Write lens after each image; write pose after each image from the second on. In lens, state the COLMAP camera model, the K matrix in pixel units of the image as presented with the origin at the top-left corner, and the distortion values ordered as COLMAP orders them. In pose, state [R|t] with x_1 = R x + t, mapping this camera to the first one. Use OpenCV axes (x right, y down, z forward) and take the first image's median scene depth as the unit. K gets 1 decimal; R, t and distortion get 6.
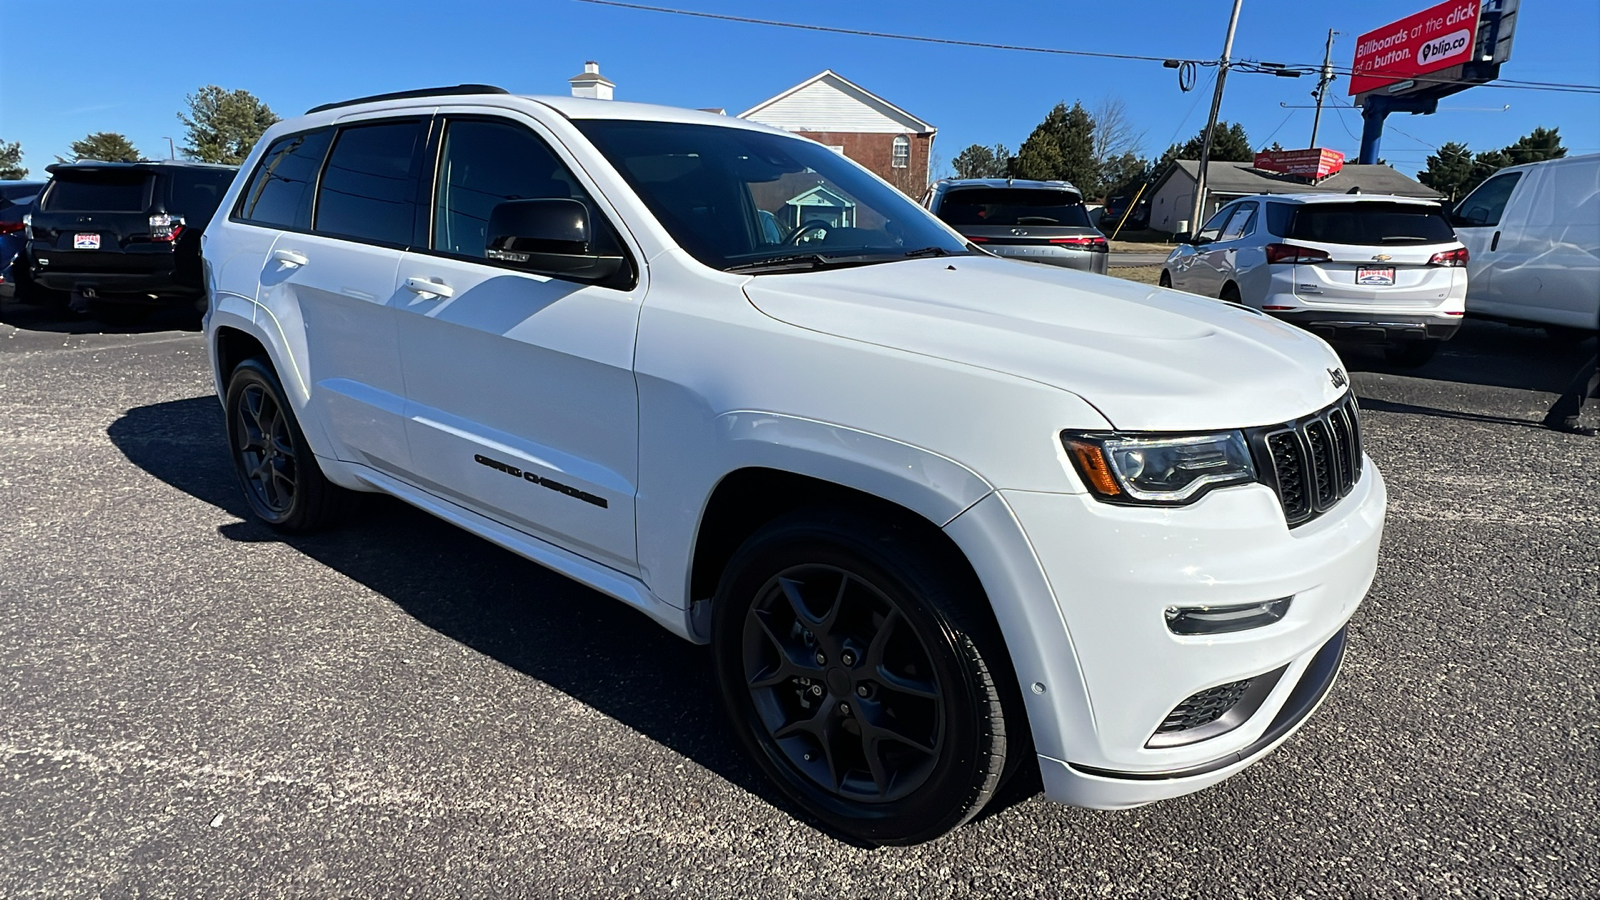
lens RADIAL K [[885.0, 0, 794.7], [0, 885.0, 448.9], [0, 0, 1]] dist [0.000587, -0.000155]
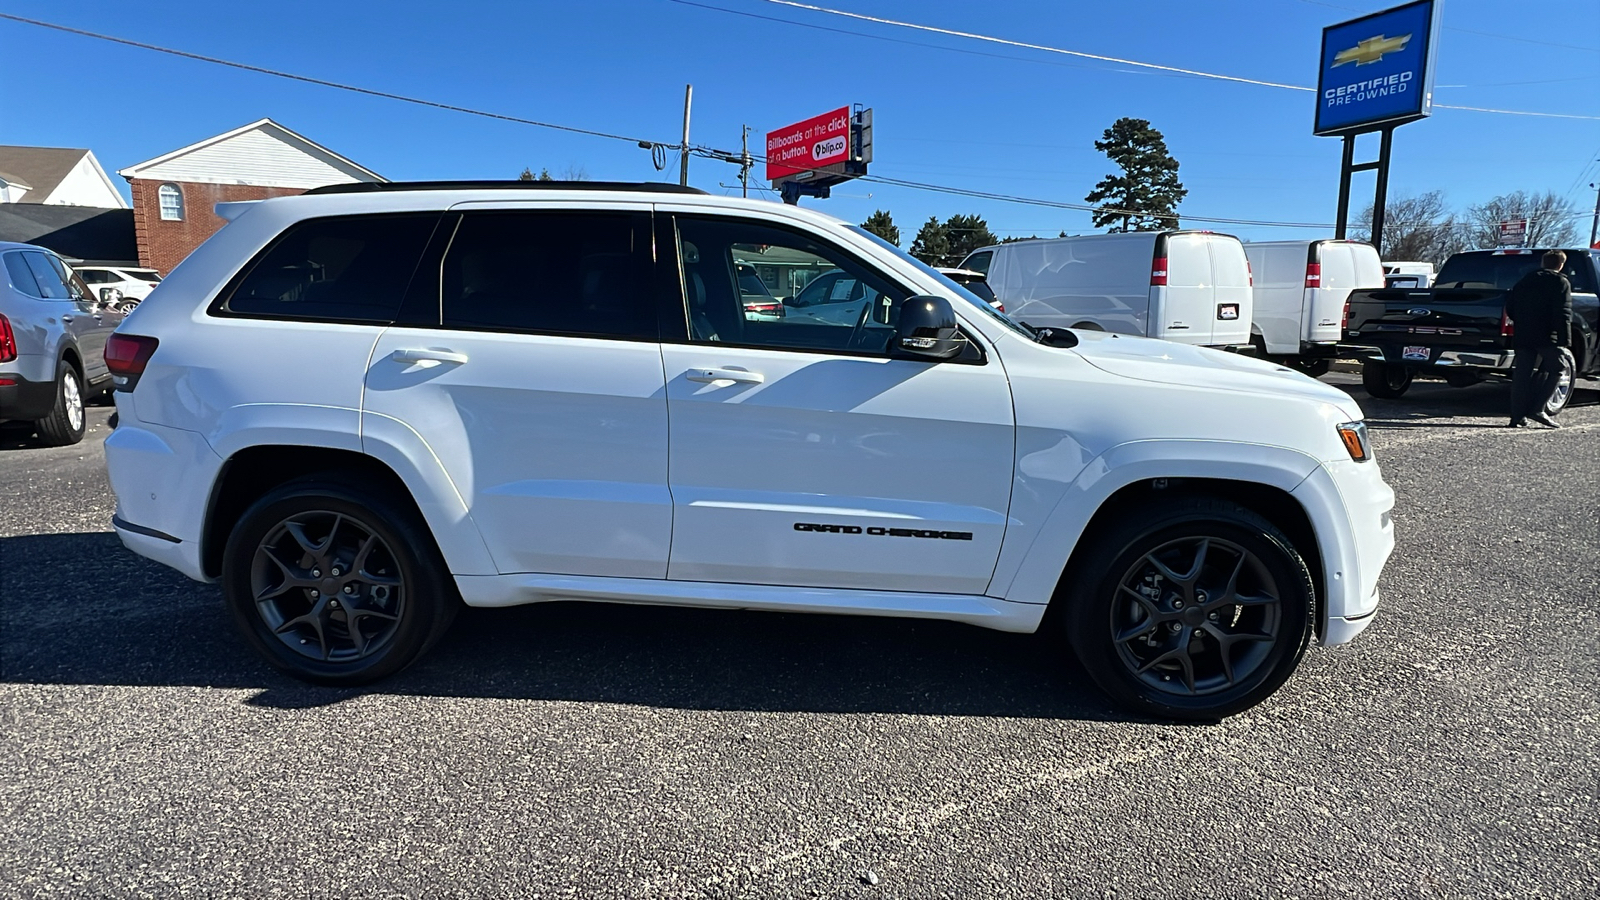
lens RADIAL K [[885.0, 0, 798.2], [0, 885.0, 446.8], [0, 0, 1]] dist [0.000587, -0.000155]
pose [[0.817112, -0.114651, 0.564962, -0.085636], [0.152292, 0.988138, -0.019733, -0.005819], [-0.555999, 0.102163, 0.824881, 0.007823]]
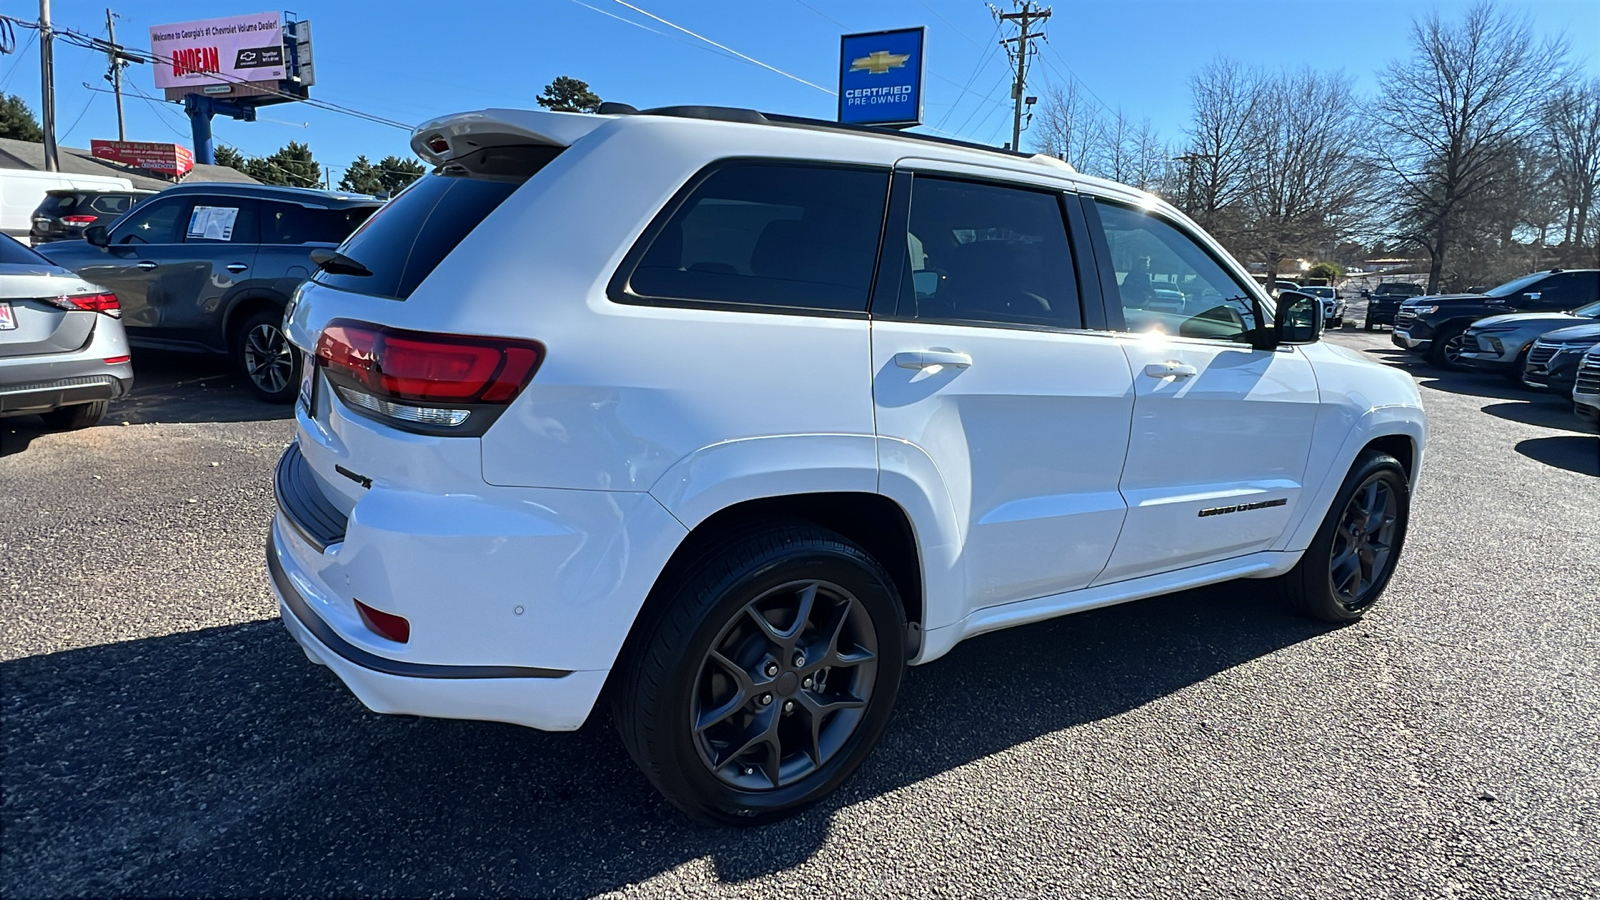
lens RADIAL K [[885.0, 0, 800.8], [0, 885.0, 442.6], [0, 0, 1]] dist [0.000587, -0.000155]
pose [[0.315803, -0.193470, 0.928891, -0.137823], [0.193106, 0.971606, 0.136715, -0.029373], [-0.928966, 0.136200, 0.344196, 0.095385]]
